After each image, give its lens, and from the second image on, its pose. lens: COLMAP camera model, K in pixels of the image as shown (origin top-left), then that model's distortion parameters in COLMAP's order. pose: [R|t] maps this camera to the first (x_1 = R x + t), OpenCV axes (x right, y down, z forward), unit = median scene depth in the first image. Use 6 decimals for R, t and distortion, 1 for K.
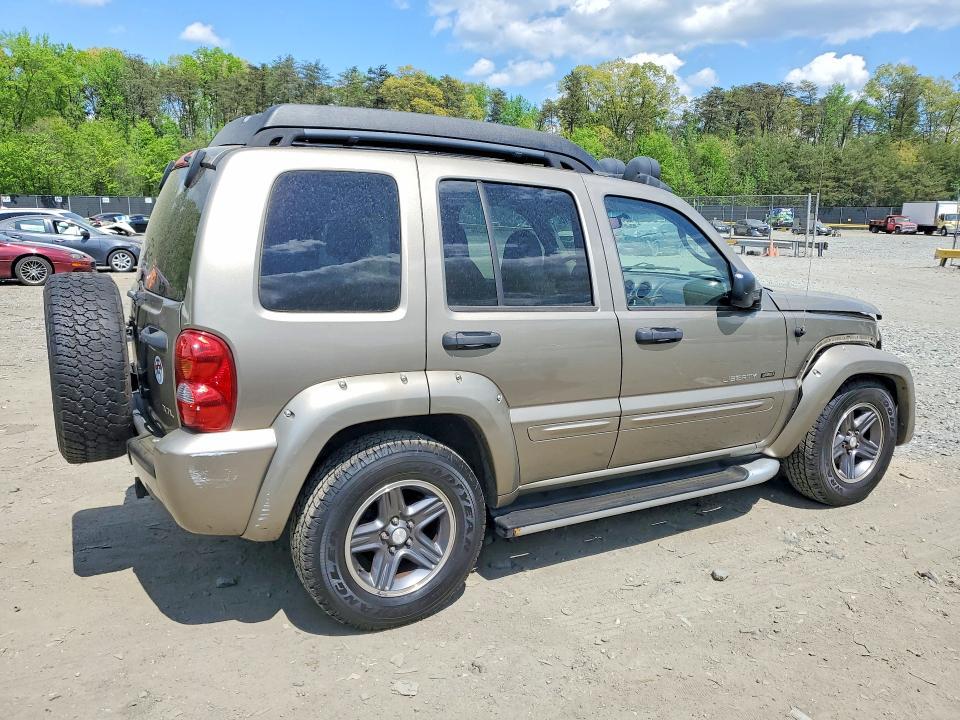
lens RADIAL K [[722.4, 0, 479.9], [0, 722.4, 363.6], [0, 0, 1]] dist [0.022083, -0.007359]
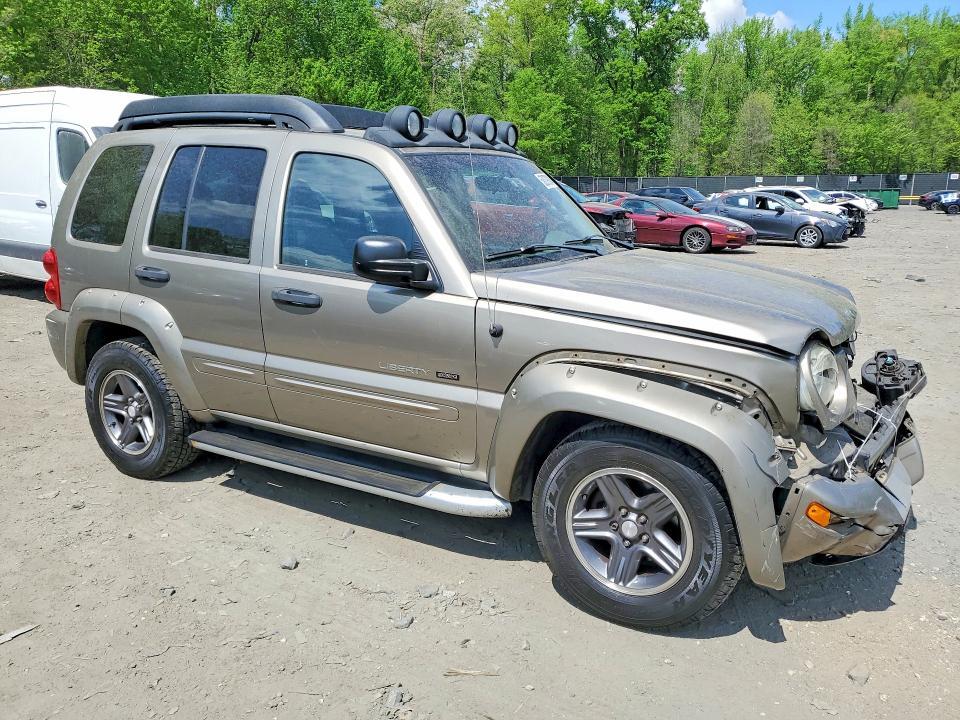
lens RADIAL K [[722.4, 0, 482.2], [0, 722.4, 360.4], [0, 0, 1]] dist [0.022083, -0.007359]
pose [[0.539829, 0.186929, -0.820757, 1.086677], [-0.166482, 0.979481, 0.113580, -0.098908], [0.825148, 0.075328, 0.559872, 0.617886]]
